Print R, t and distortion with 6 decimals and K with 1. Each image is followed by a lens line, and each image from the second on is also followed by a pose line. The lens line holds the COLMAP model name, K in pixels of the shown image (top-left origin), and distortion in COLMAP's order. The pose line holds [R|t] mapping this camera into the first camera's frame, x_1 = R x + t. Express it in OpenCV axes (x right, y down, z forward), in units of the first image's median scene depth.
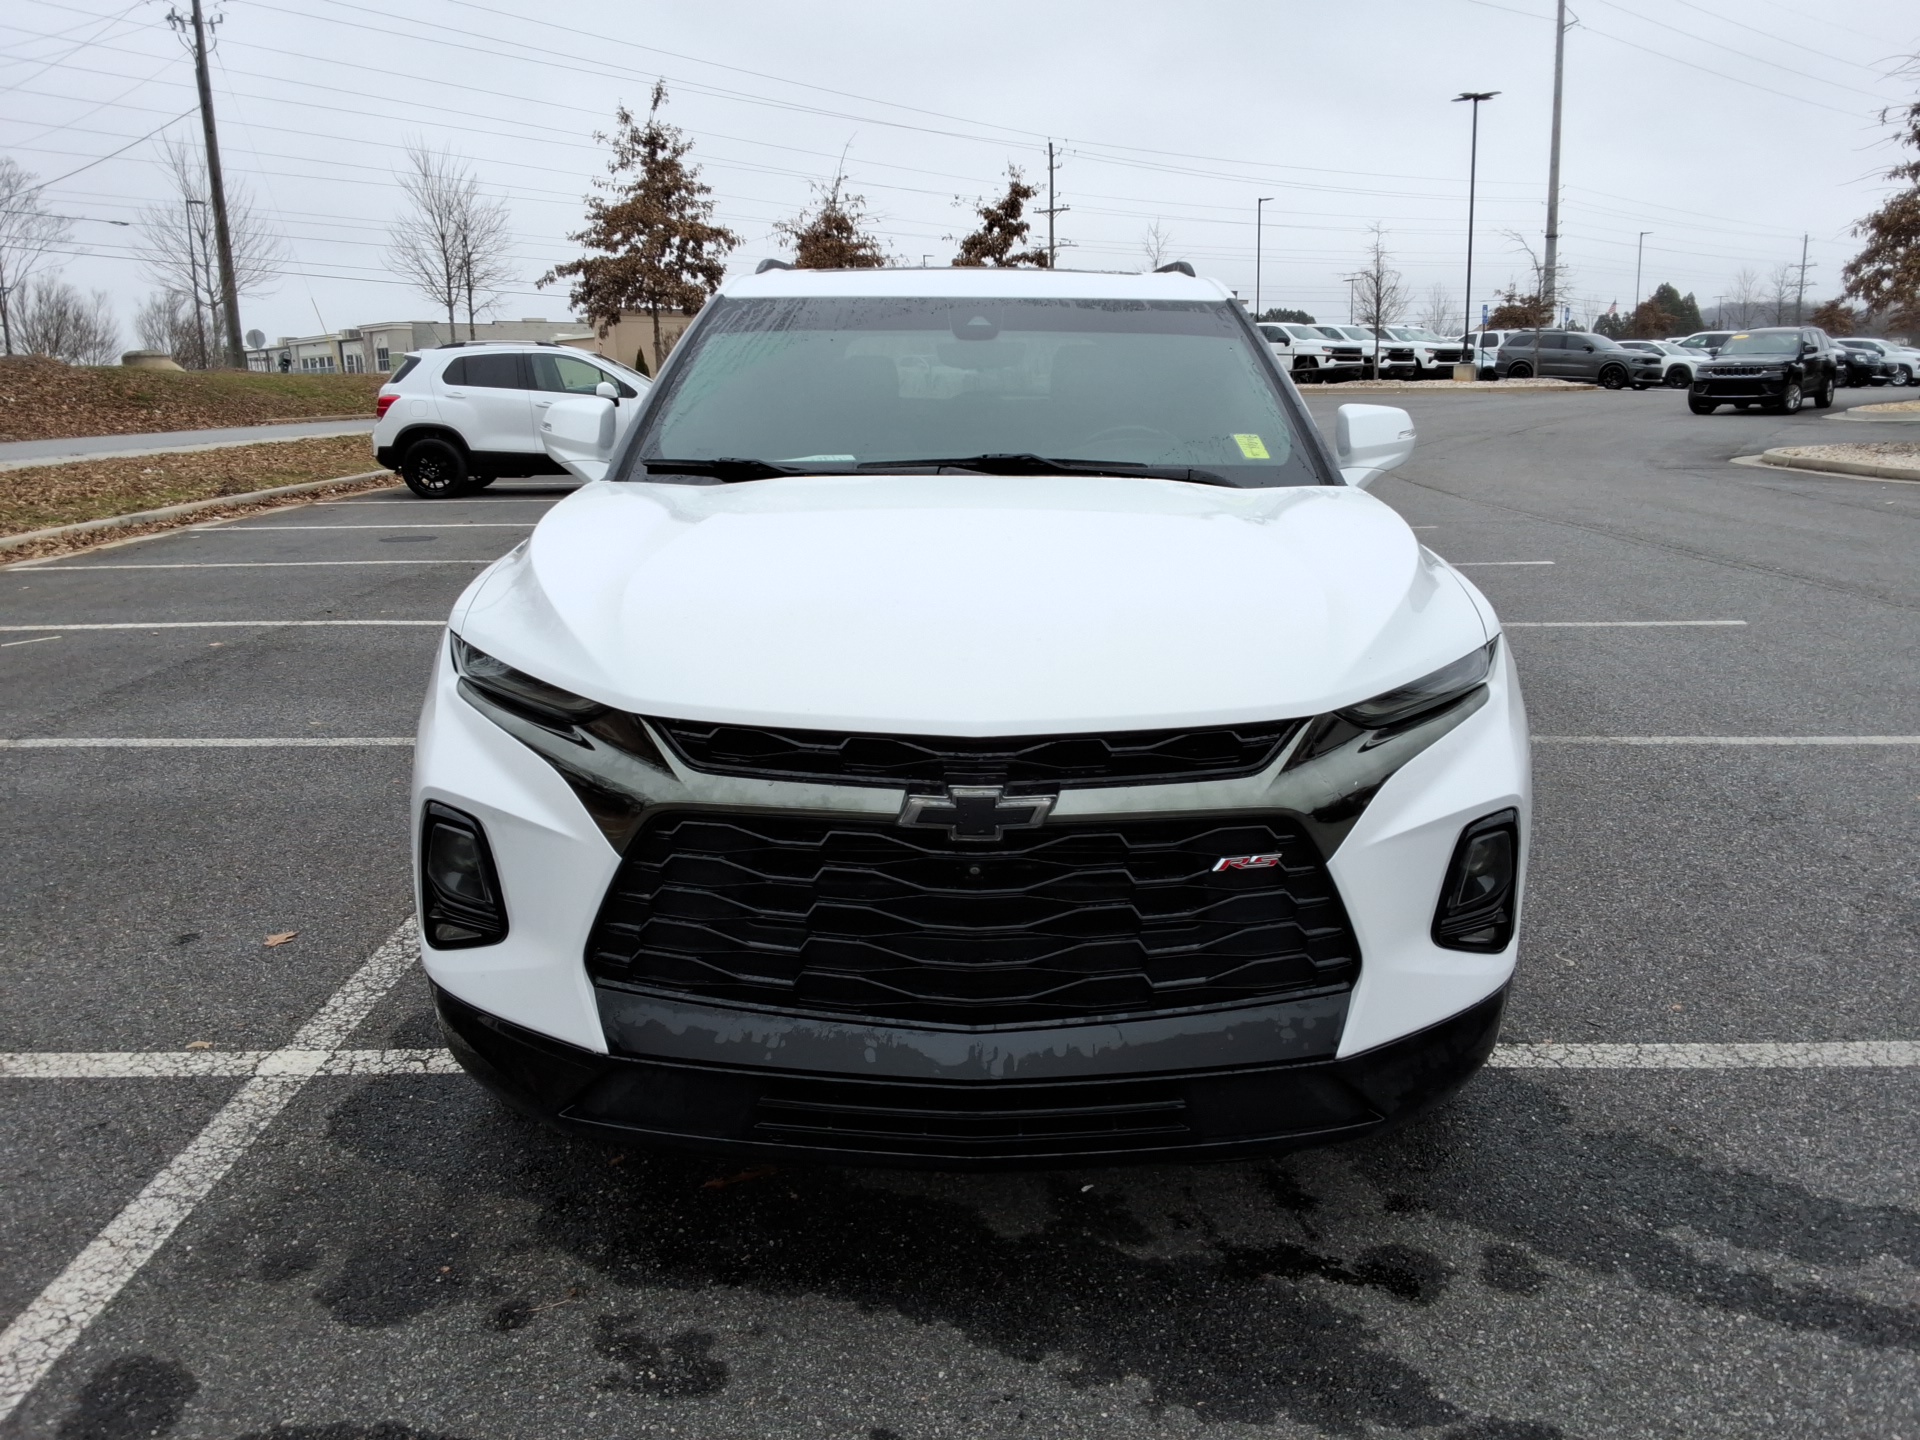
lens RADIAL K [[1531.4, 0, 970.1], [0, 1531.4, 679.3], [0, 0, 1]] dist [0.126891, -0.194089]
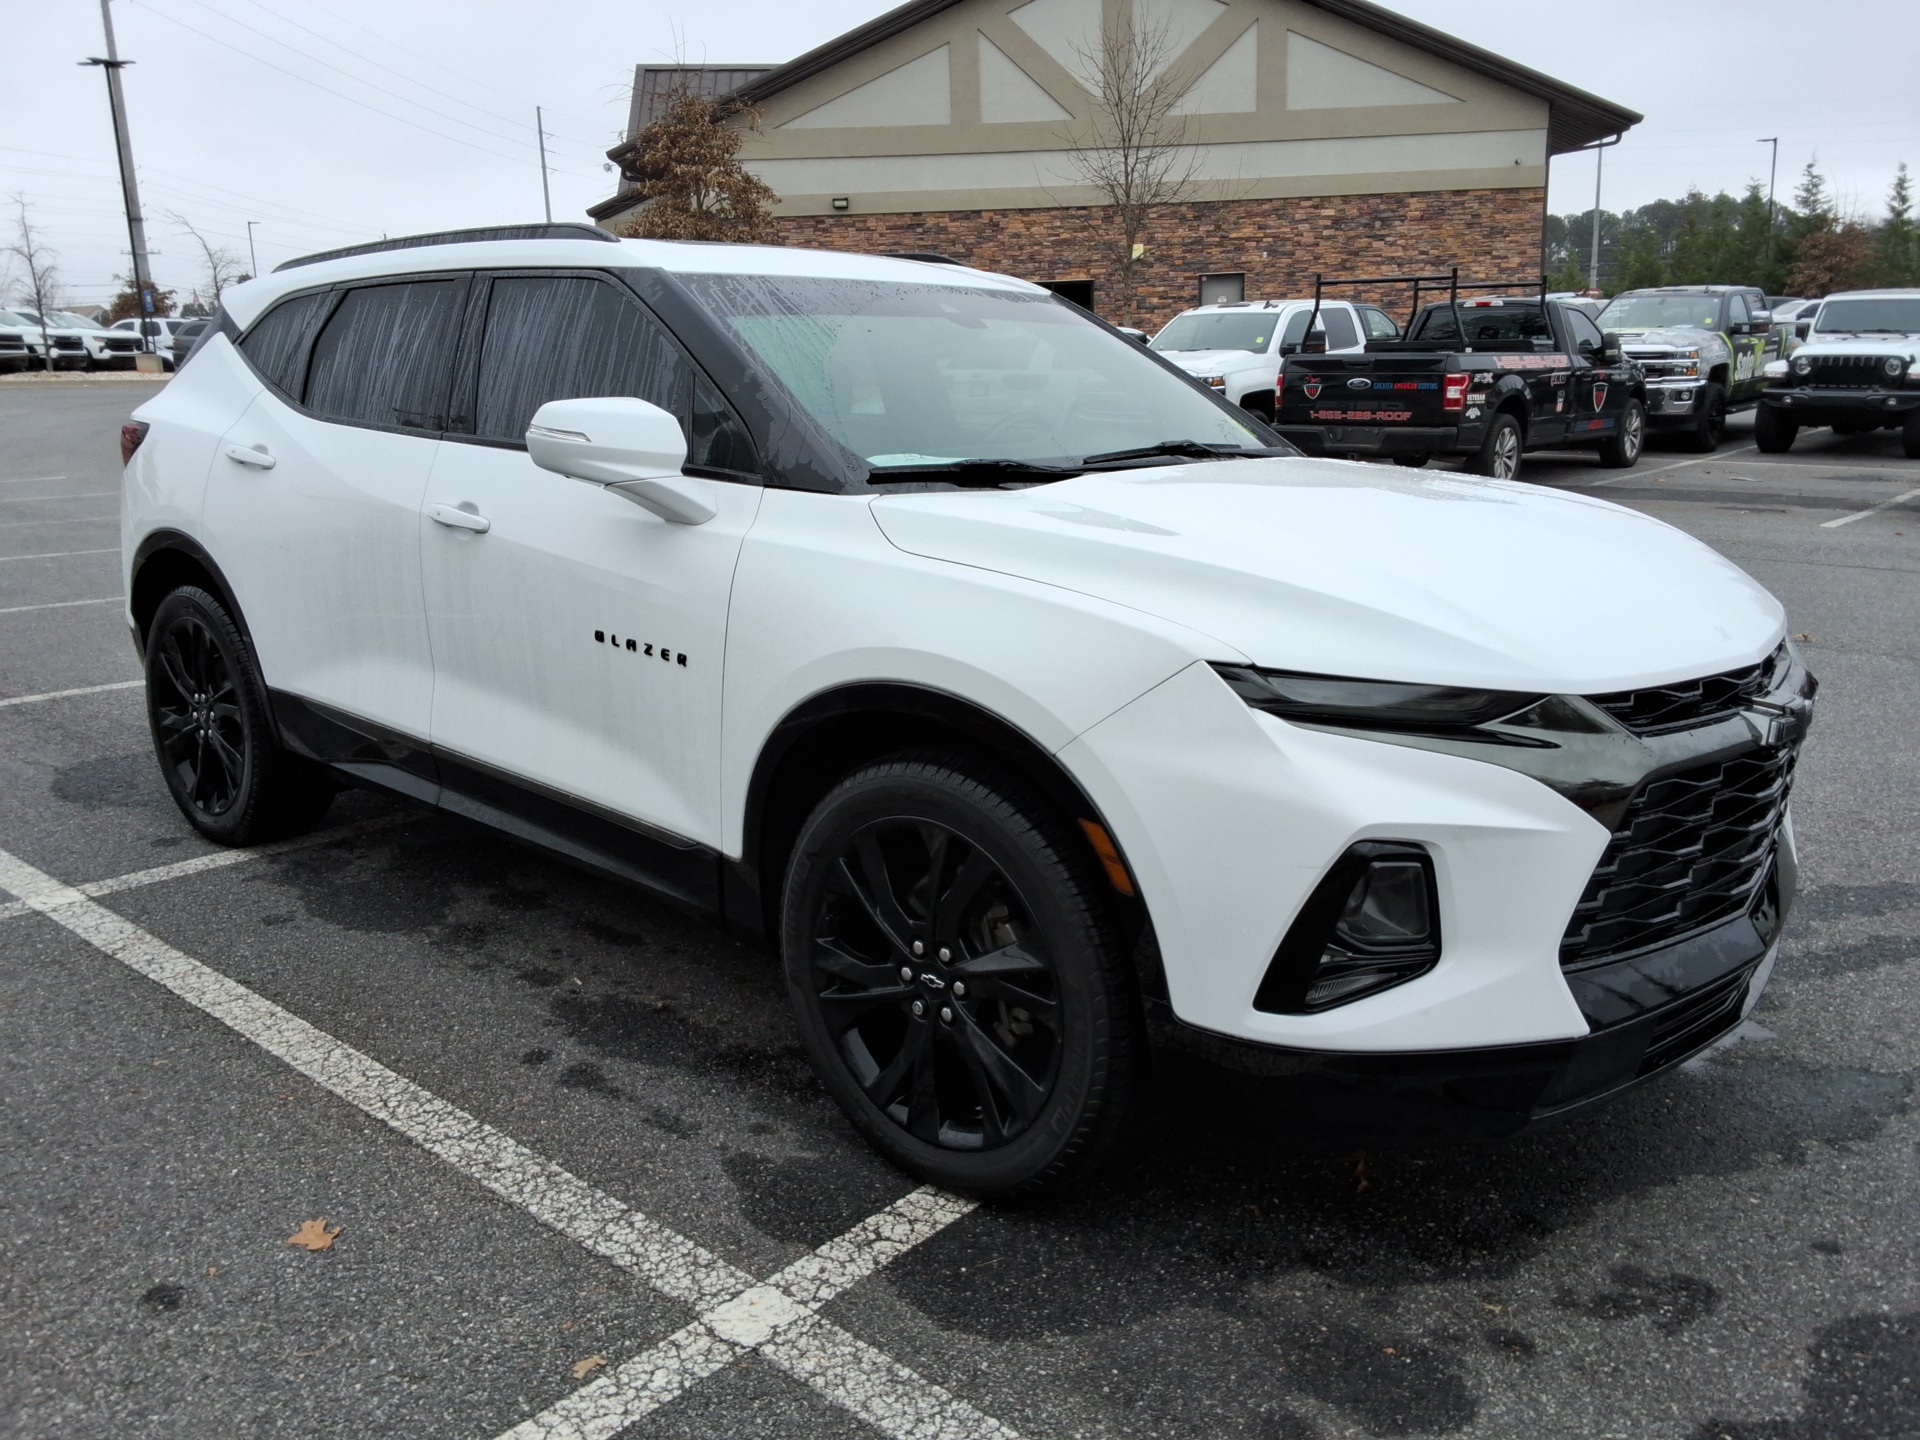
lens RADIAL K [[1531.4, 0, 970.1], [0, 1531.4, 679.3], [0, 0, 1]] dist [0.126891, -0.194089]
pose [[0.669569, -0.153625, 0.726689, -0.826821], [0.149985, 0.986187, 0.070288, -0.081044], [-0.727449, 0.061929, 0.683361, 0.400913]]
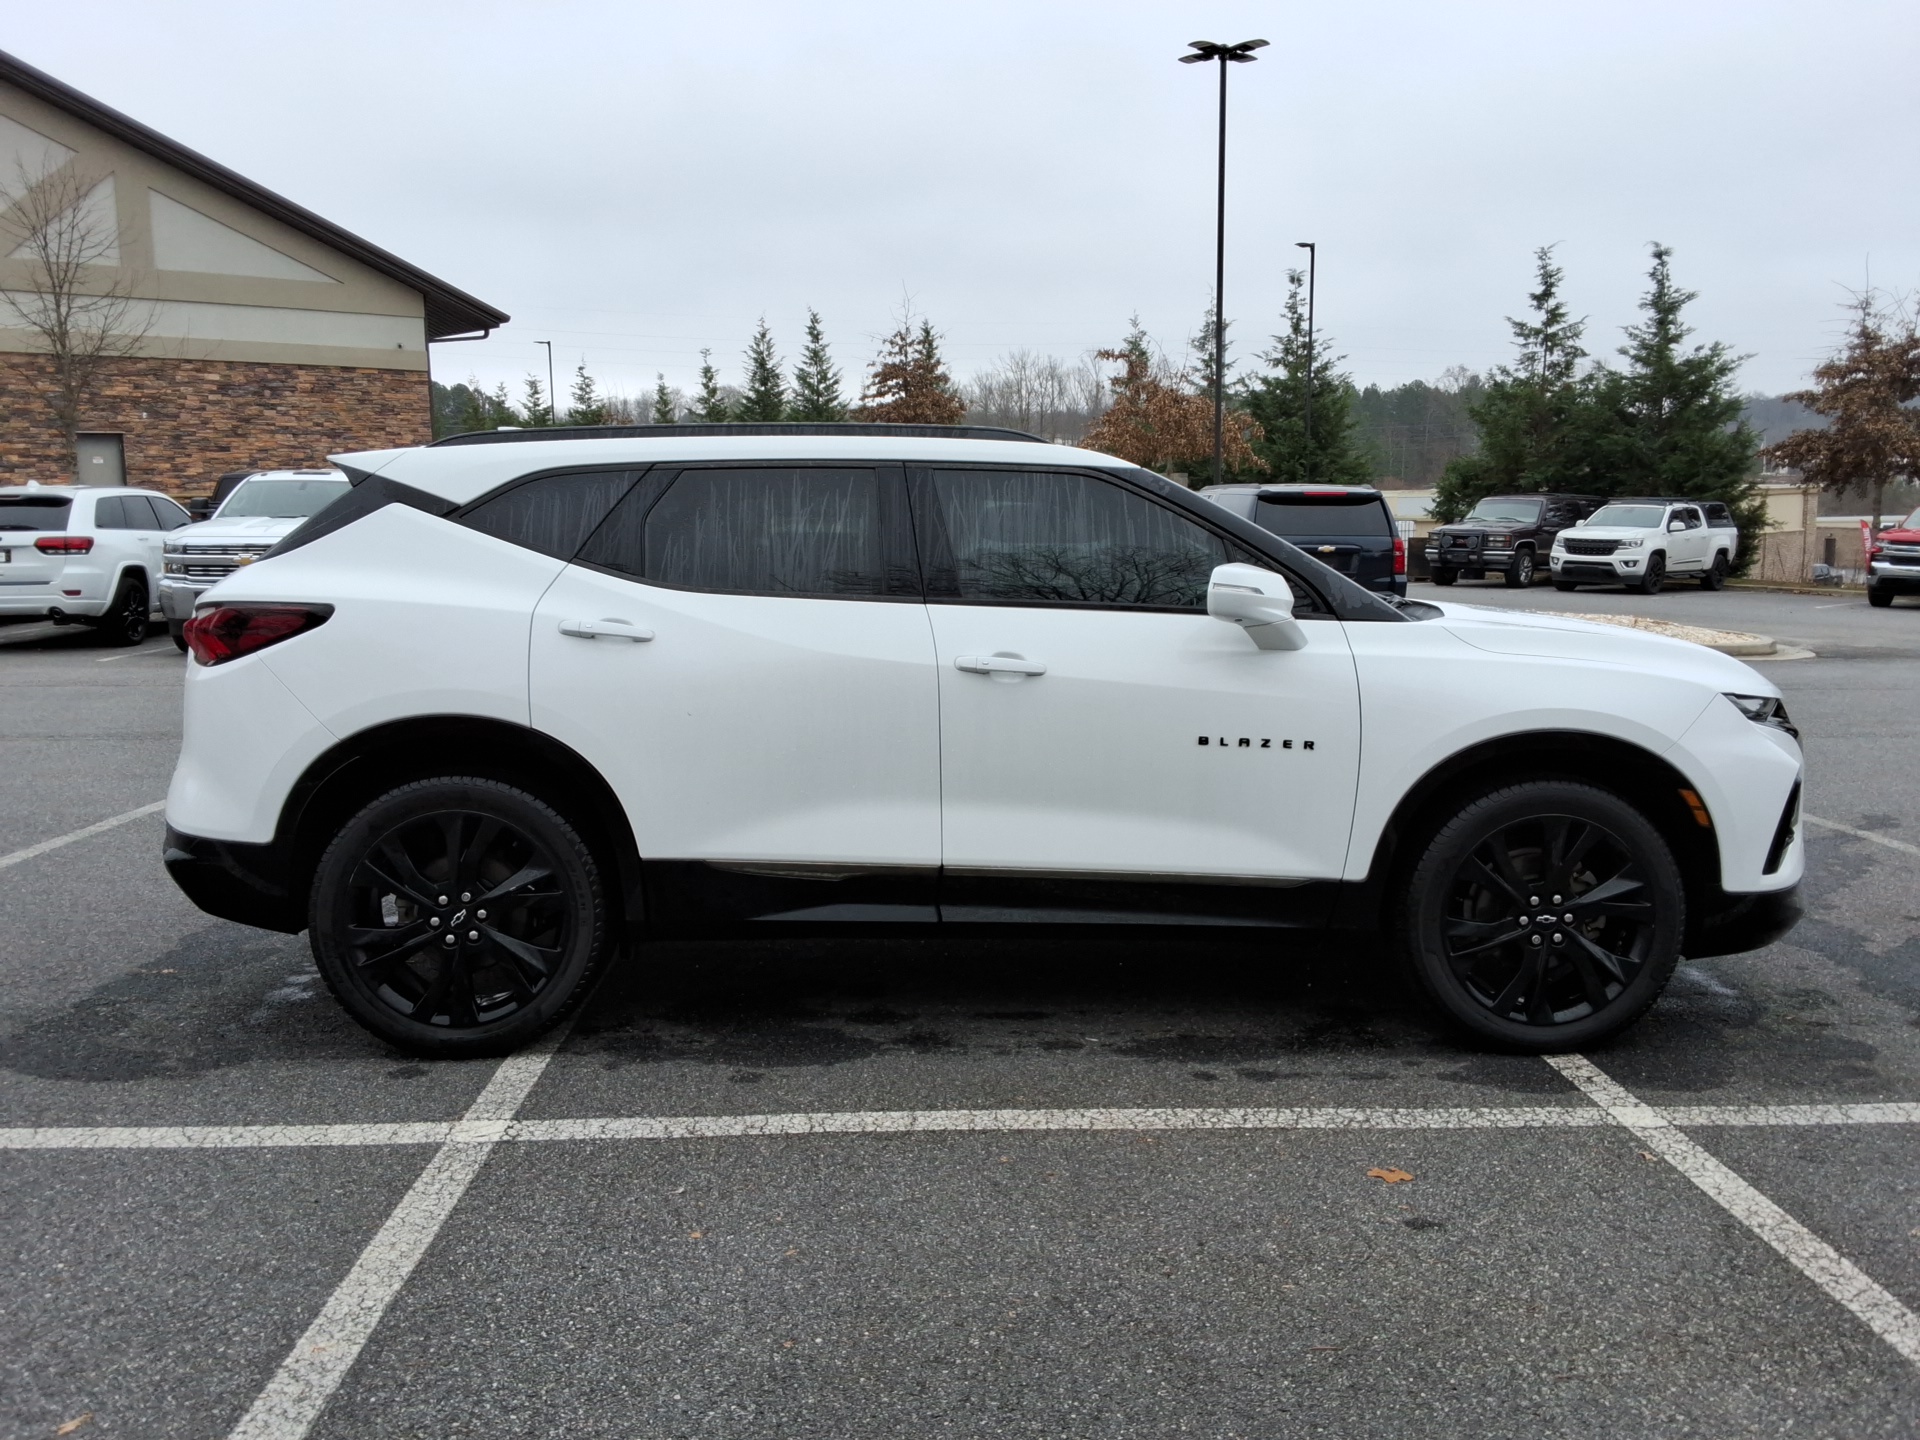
lens RADIAL K [[1531.4, 0, 970.1], [0, 1531.4, 679.3], [0, 0, 1]] dist [0.126891, -0.194089]
pose [[-0.036391, -0.097971, 0.994524, -1.517289], [0.193644, 0.975629, 0.103195, -0.289212], [-0.980397, 0.196339, -0.016533, 1.411455]]
